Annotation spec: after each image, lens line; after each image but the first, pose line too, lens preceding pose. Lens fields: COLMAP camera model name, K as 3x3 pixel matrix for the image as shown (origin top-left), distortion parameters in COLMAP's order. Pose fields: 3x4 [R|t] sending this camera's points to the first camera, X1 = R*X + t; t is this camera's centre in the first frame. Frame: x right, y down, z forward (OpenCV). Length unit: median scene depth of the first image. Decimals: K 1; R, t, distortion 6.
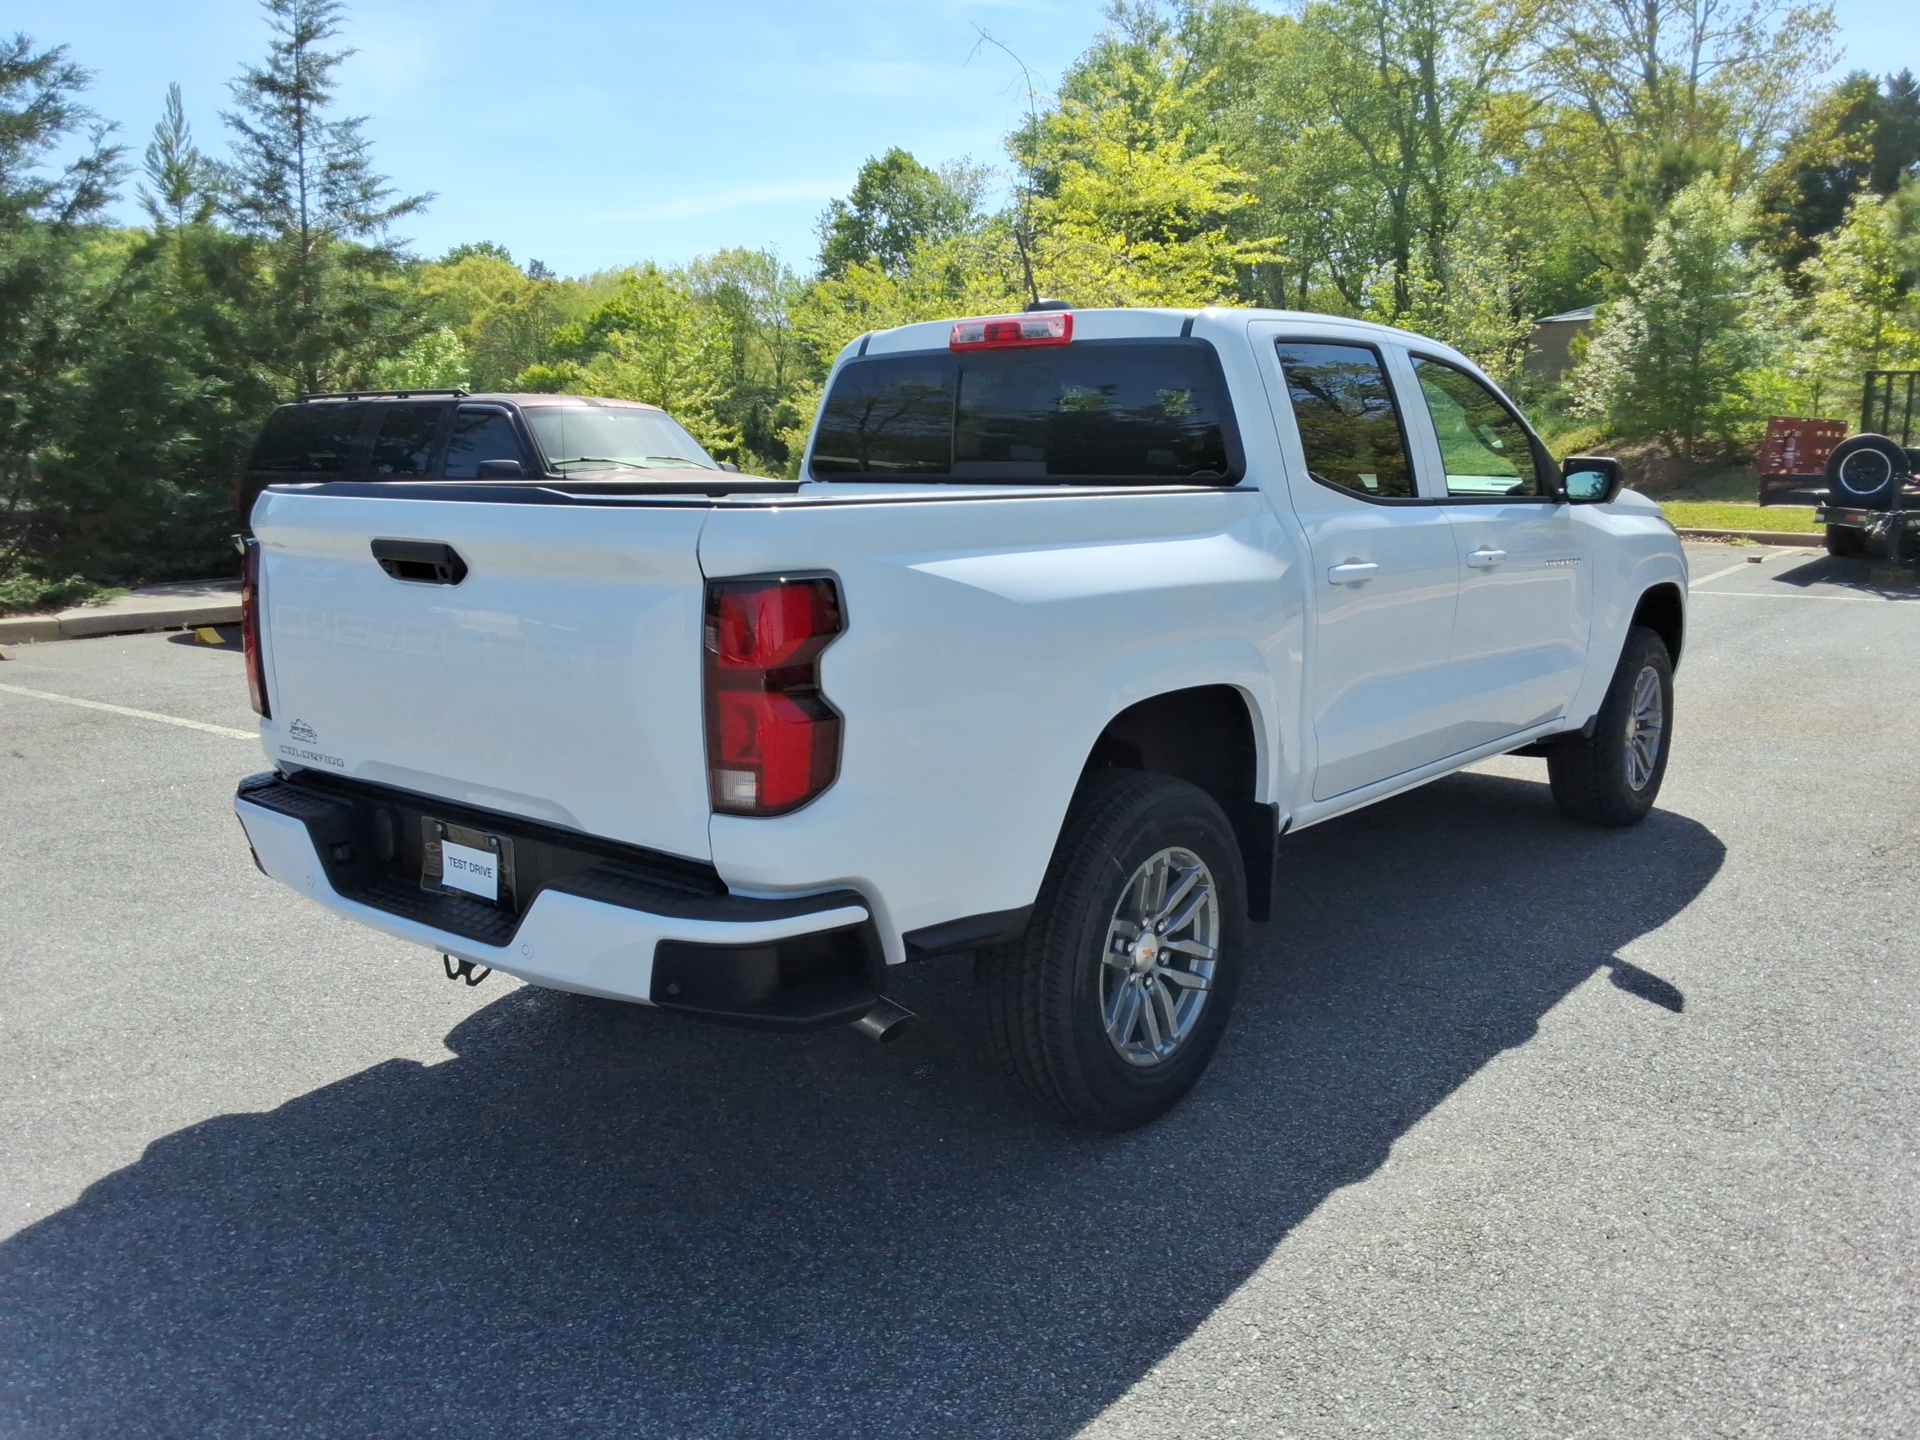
lens RADIAL K [[1544.2, 0, 979.4], [0, 1544.2, 709.8], [0, 0, 1]] dist [0.104713, -0.154935]
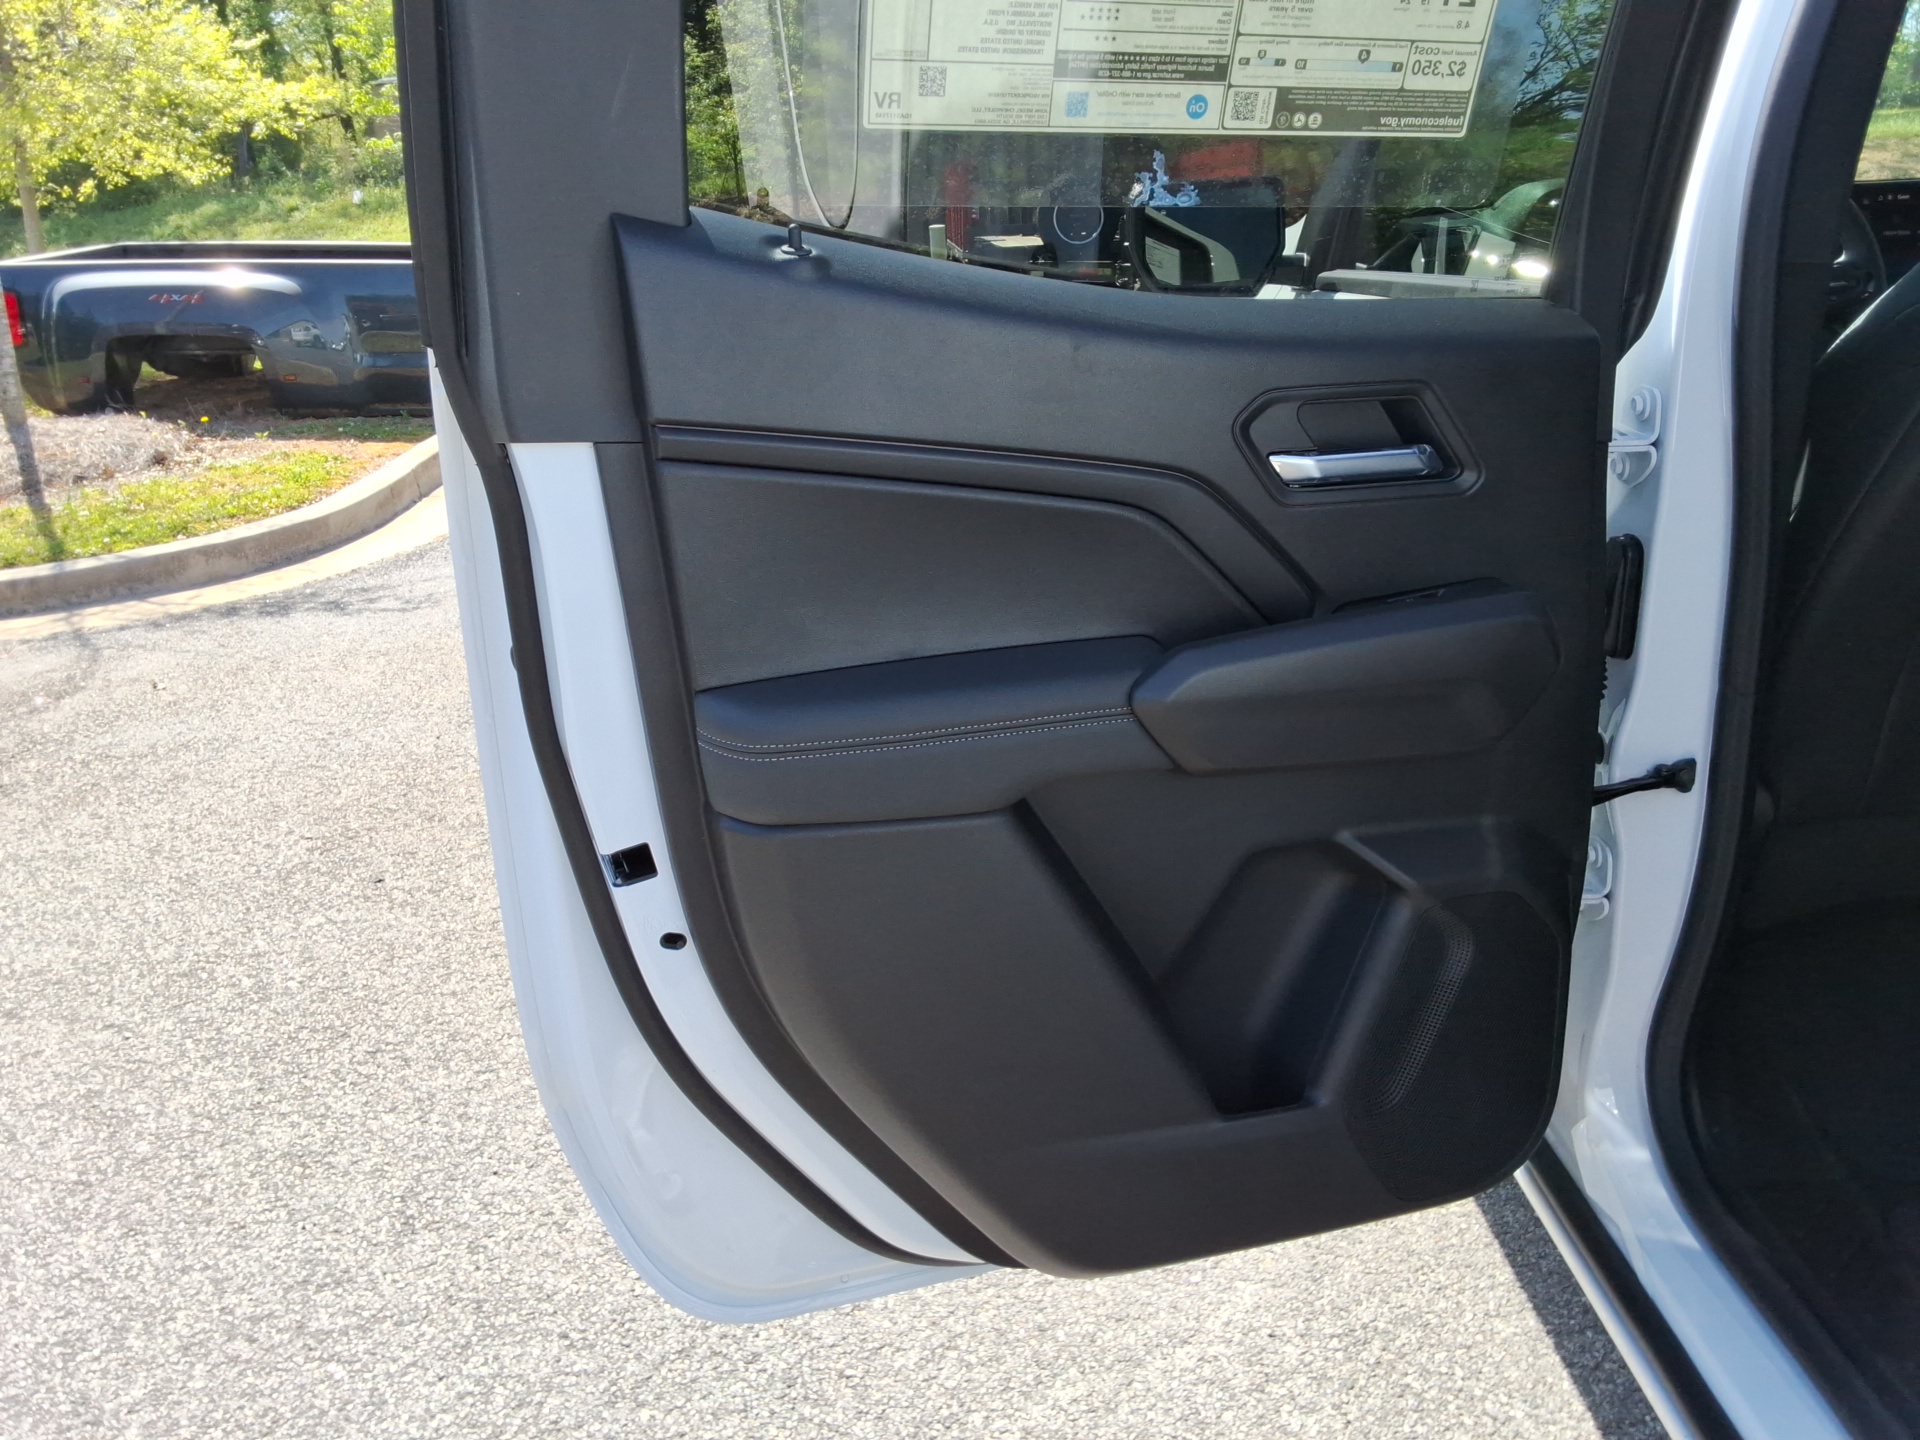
lens RADIAL K [[1544.2, 0, 978.2], [0, 1544.2, 717.9], [0, 0, 1]] dist [0.104713, -0.154935]
pose [[0.760868, -0.239416, 0.603125, -0.034708], [0.154745, 0.969578, 0.189666, -0.020415], [-0.630186, -0.050981, 0.774769, 0.128108]]
